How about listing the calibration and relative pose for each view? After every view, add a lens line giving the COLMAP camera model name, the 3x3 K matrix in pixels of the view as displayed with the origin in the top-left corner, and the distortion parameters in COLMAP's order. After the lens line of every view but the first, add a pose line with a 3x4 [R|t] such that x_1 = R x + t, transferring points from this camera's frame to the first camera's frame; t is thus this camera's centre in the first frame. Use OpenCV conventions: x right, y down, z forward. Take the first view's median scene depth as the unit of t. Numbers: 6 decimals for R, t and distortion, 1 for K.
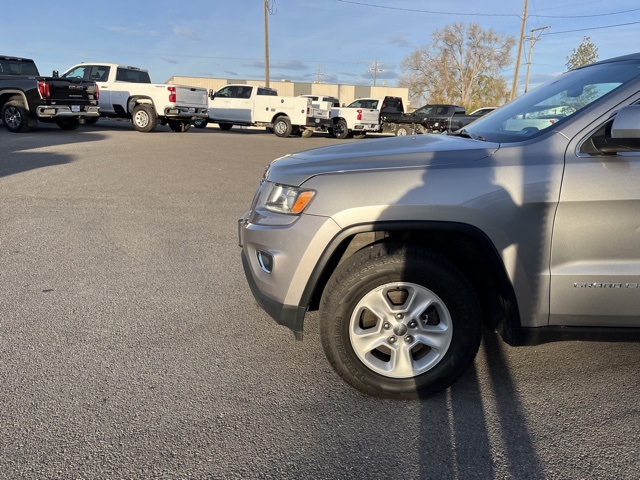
lens RADIAL K [[485.2, 0, 313.1], [0, 485.2, 229.9], [0, 0, 1]] dist [0.070807, -0.096632]
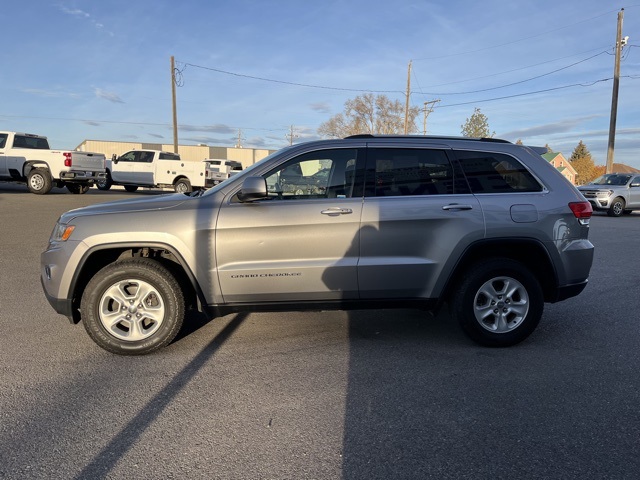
lens RADIAL K [[485.2, 0, 315.7], [0, 485.2, 234.4], [0, 0, 1]] dist [0.070807, -0.096632]
pose [[0.988891, -0.022358, 0.146950, 0.056544], [0.038773, 0.993196, -0.109812, 0.016228], [-0.143495, 0.114289, 0.983030, -0.075119]]
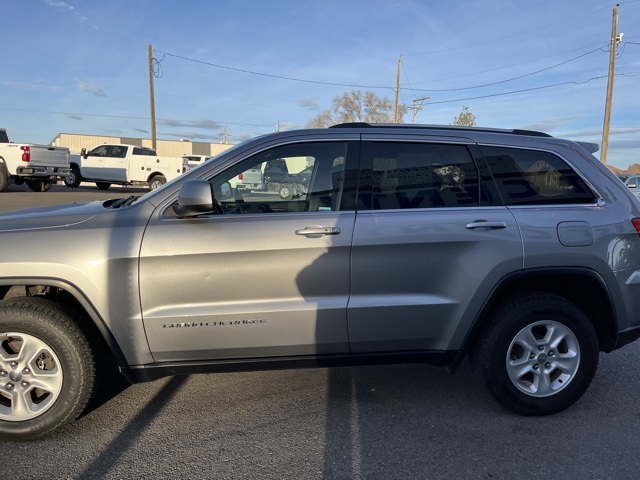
lens RADIAL K [[485.2, 0, 323.2], [0, 485.2, 234.8], [0, 0, 1]] dist [0.070807, -0.096632]
pose [[0.982138, -0.019938, 0.187101, 0.068142], [0.039587, 0.994009, -0.101874, 0.002738], [-0.183948, 0.107461, 0.977044, -0.025758]]
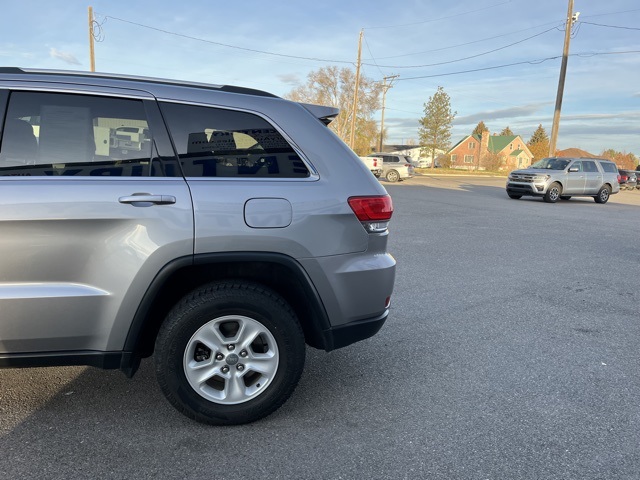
lens RADIAL K [[485.2, 0, 324.9], [0, 485.2, 241.0], [0, 0, 1]] dist [0.070807, -0.096632]
pose [[0.973536, -0.012593, 0.228186, 0.146506], [0.023428, 0.998720, -0.044837, 0.003193], [-0.227329, 0.048997, 0.972585, -0.018038]]
